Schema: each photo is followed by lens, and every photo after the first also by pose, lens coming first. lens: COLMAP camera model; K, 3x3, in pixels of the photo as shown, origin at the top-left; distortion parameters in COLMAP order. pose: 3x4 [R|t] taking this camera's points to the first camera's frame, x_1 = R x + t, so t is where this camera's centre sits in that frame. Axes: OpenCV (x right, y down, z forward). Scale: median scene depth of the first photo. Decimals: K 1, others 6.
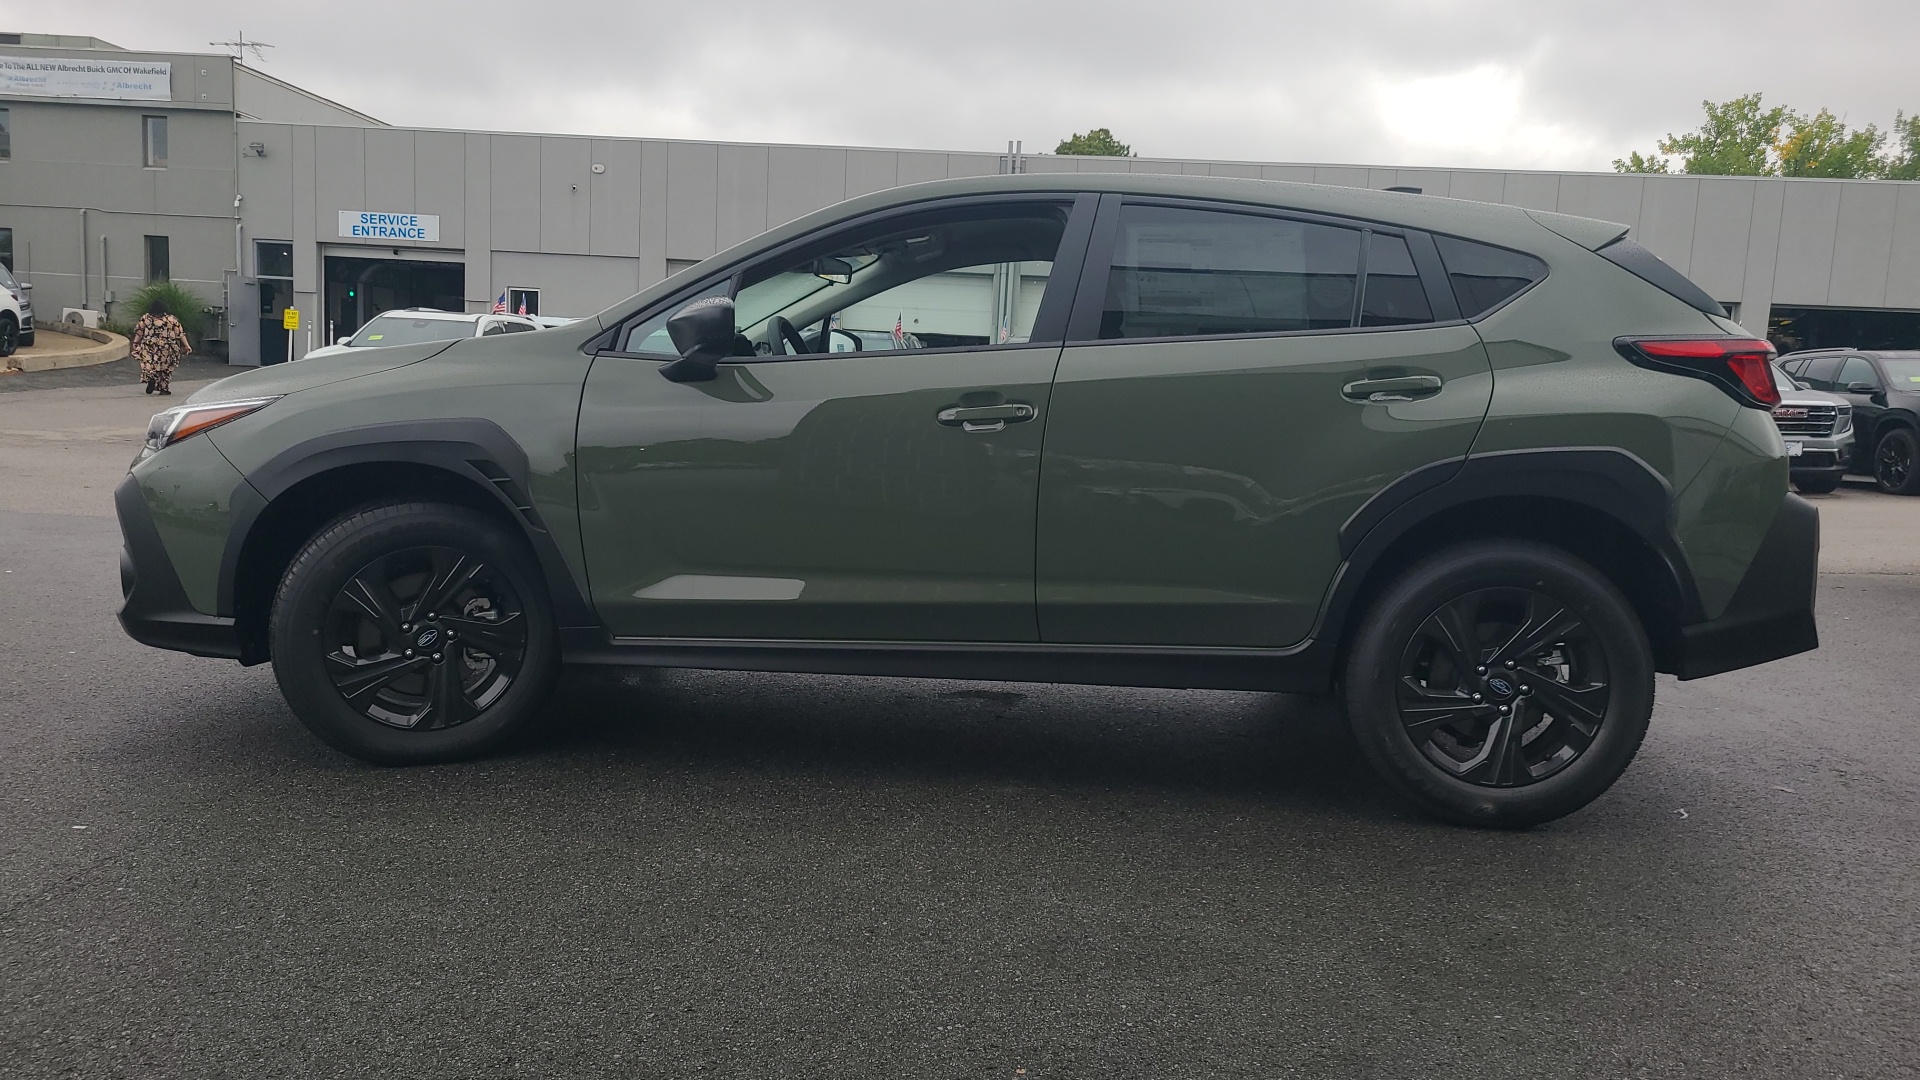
lens RADIAL K [[1445.9, 0, 929.6], [0, 1445.9, 548.8], [0, 0, 1]] dist [0.065623, -0.059617]
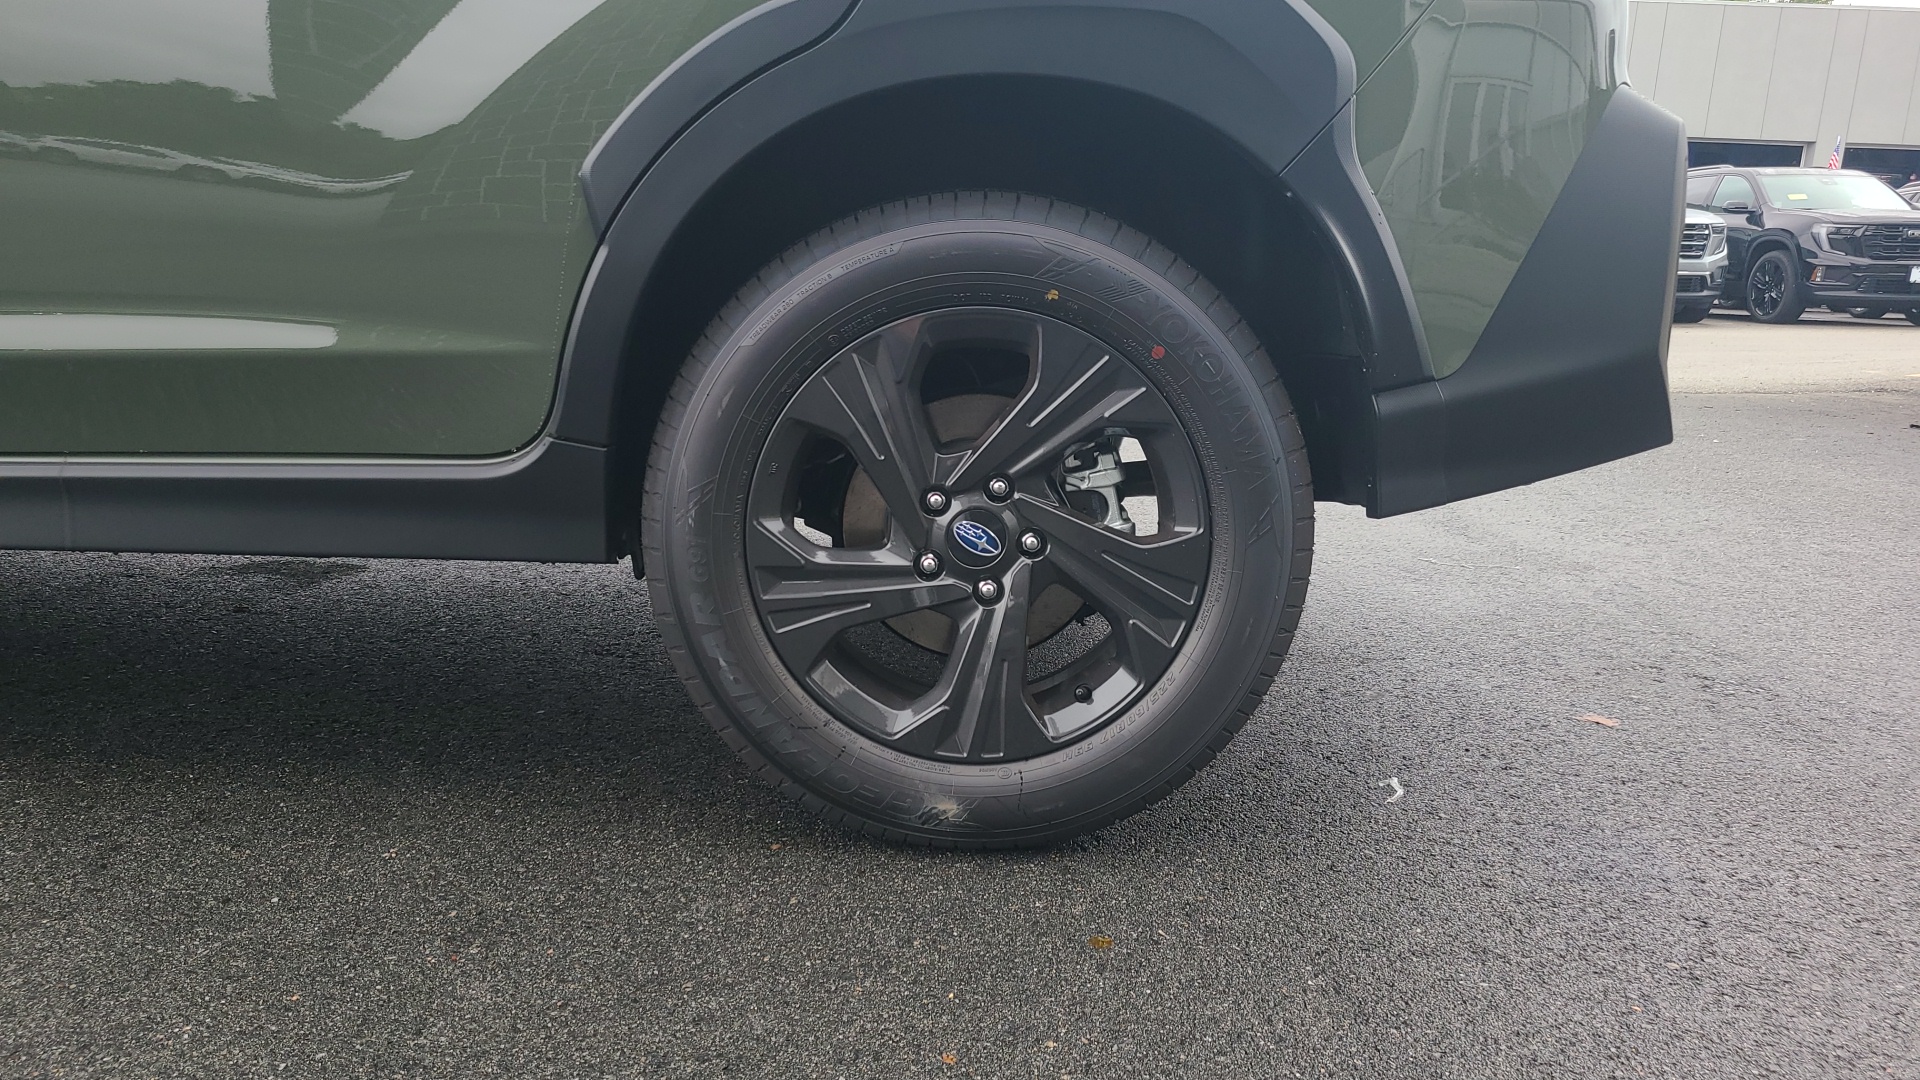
lens RADIAL K [[1445.9, 0, 929.6], [0, 1445.9, 548.8], [0, 0, 1]] dist [0.065623, -0.059617]
pose [[0.997482, -0.015584, 0.069192, 0.345635], [0.008897, 0.995349, 0.095921, 0.055229], [-0.070365, -0.095064, 0.992981, 0.566193]]
